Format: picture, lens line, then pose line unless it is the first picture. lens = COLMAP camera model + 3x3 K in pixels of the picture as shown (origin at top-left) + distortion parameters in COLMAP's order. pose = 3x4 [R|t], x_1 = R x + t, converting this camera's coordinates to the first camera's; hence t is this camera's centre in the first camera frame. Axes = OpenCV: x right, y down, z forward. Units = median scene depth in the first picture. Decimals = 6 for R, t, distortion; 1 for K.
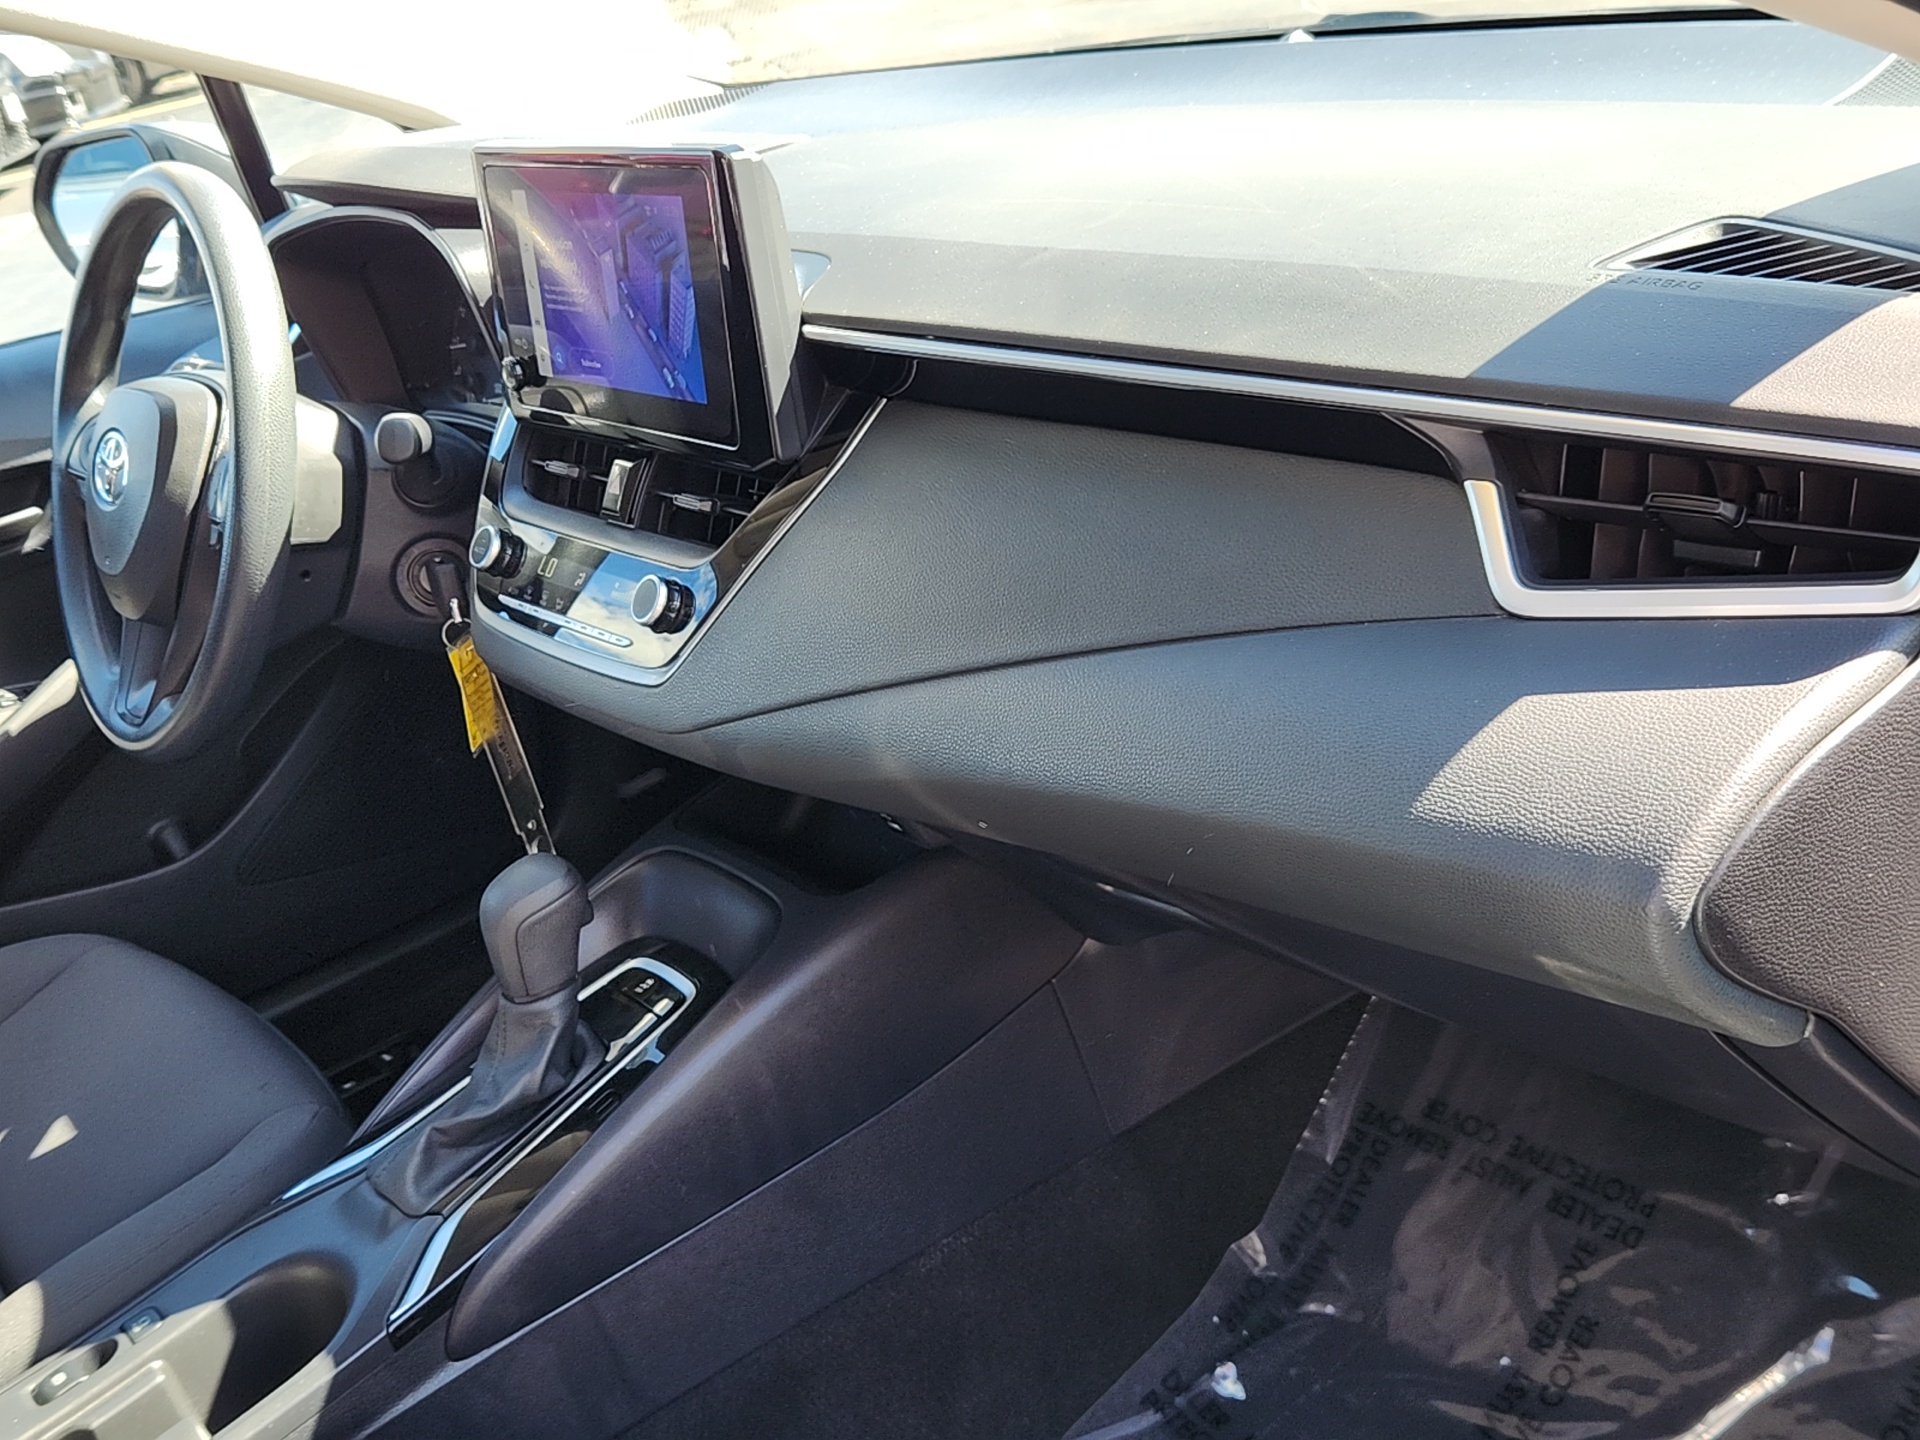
lens RADIAL K [[1985.3, 0, 960.0], [0, 1985.3, 720.0], [0, 0, 1]] dist [0.073424, -0.160985]
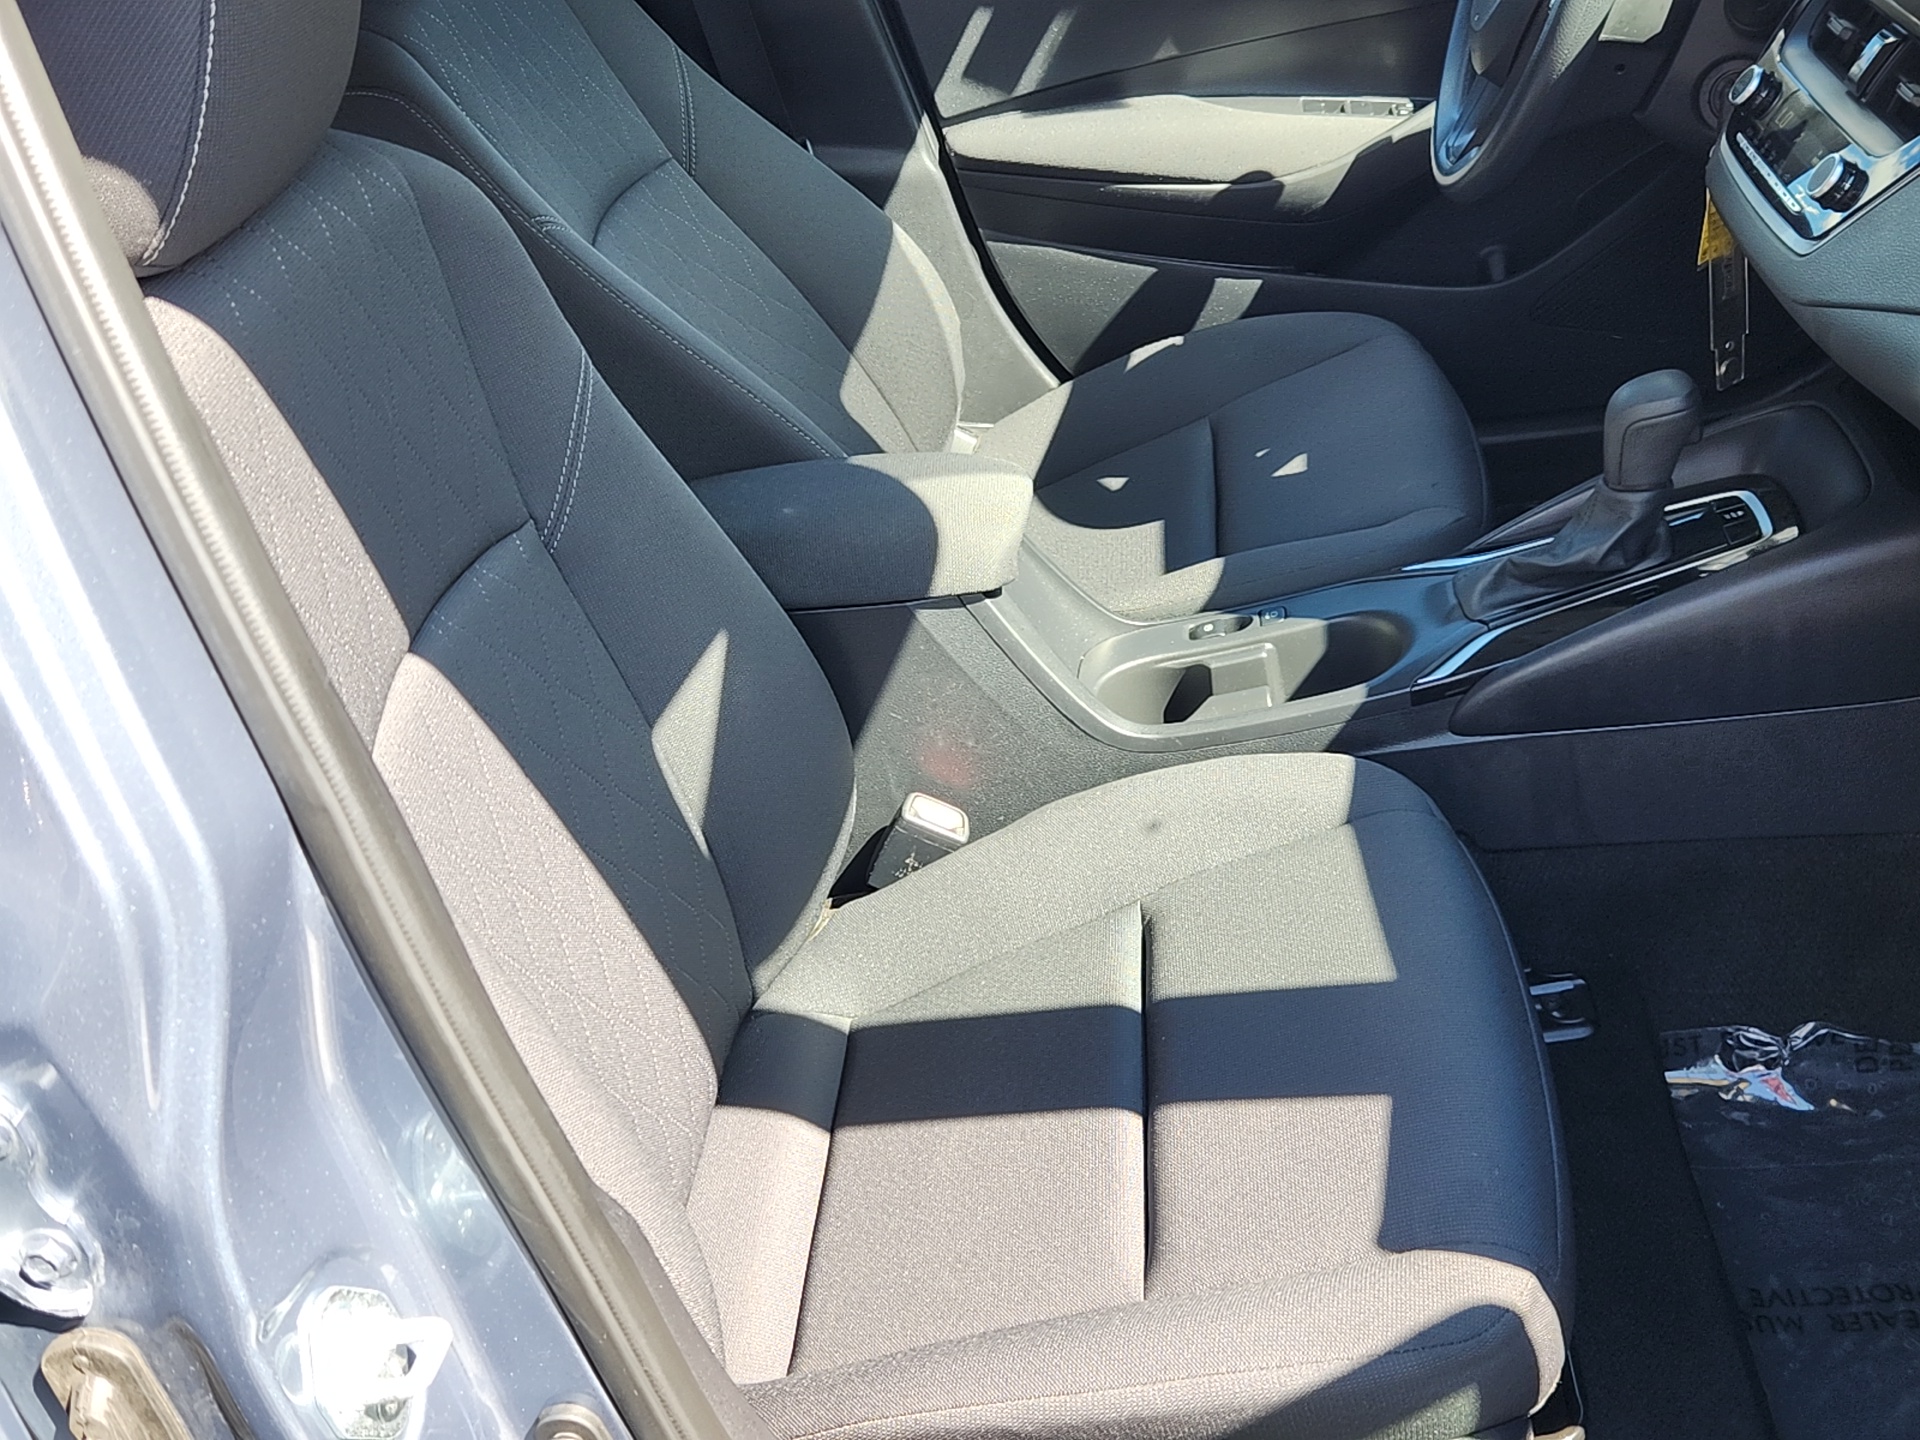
lens RADIAL K [[1985.3, 0, 960.0], [0, 1985.3, 720.0], [0, 0, 1]] dist [0.073424, -0.160985]
pose [[0.713166, 0.414575, -0.565262, 0.228737], [-0.241036, 0.902229, 0.357609, -0.063642], [0.658252, -0.118786, 0.743367, -0.144899]]
